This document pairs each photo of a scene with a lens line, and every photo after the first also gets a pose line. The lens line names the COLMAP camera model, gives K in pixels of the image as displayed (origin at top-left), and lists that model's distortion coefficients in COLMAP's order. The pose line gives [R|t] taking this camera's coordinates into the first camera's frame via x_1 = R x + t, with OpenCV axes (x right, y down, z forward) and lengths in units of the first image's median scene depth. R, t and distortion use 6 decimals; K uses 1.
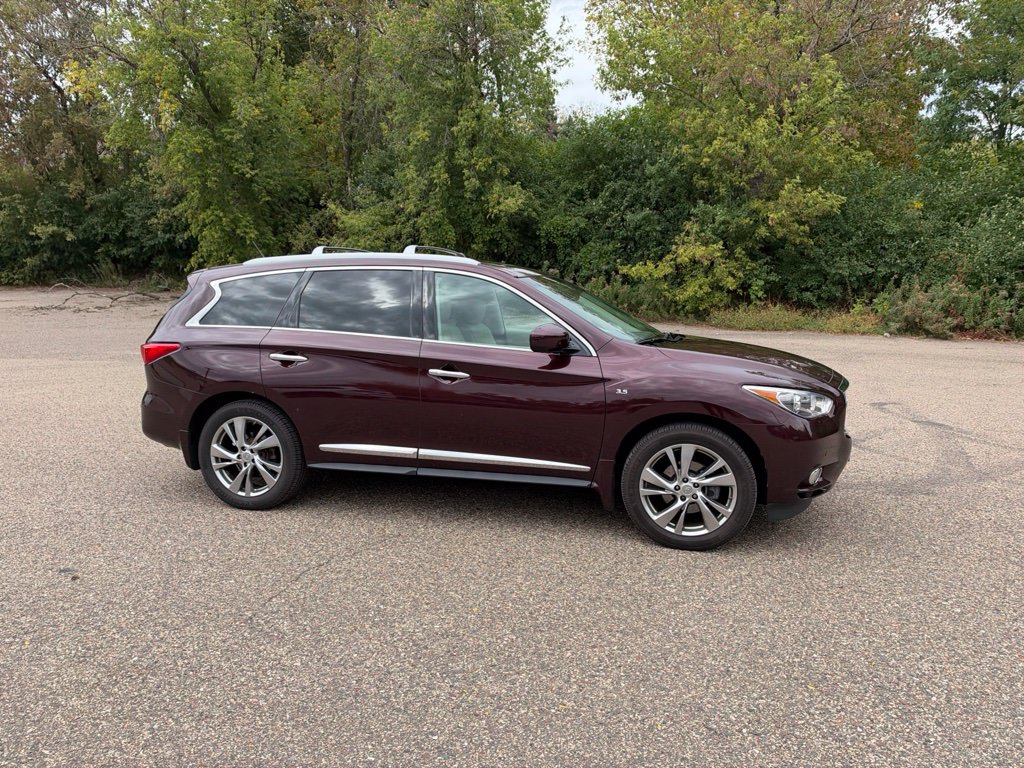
lens RADIAL K [[763.8, 0, 503.3], [0, 763.8, 383.6], [0, 0, 1]] dist [-0.003106, -0.009019]
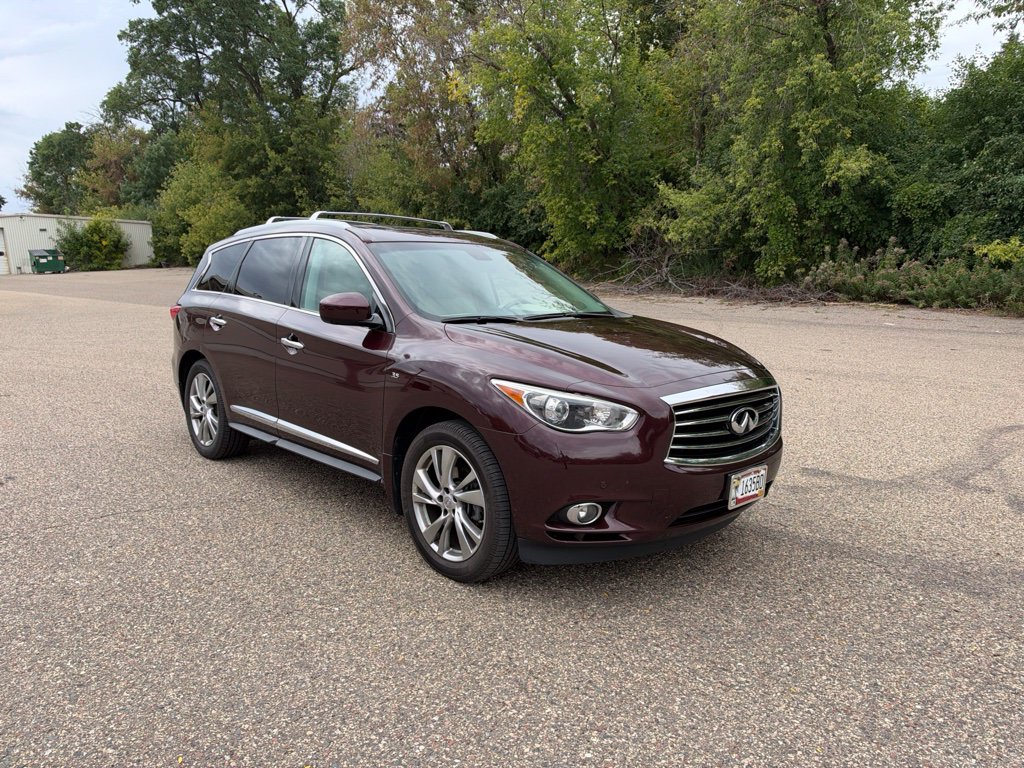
lens RADIAL K [[749.1, 0, 482.8], [0, 749.1, 389.4], [0, 0, 1]] dist [-0.007195, -0.007965]
pose [[0.836570, 0.091927, -0.540093, 0.587928], [-0.076527, 0.995765, 0.050949, -0.019638], [0.542489, -0.001291, 0.840062, 0.305036]]
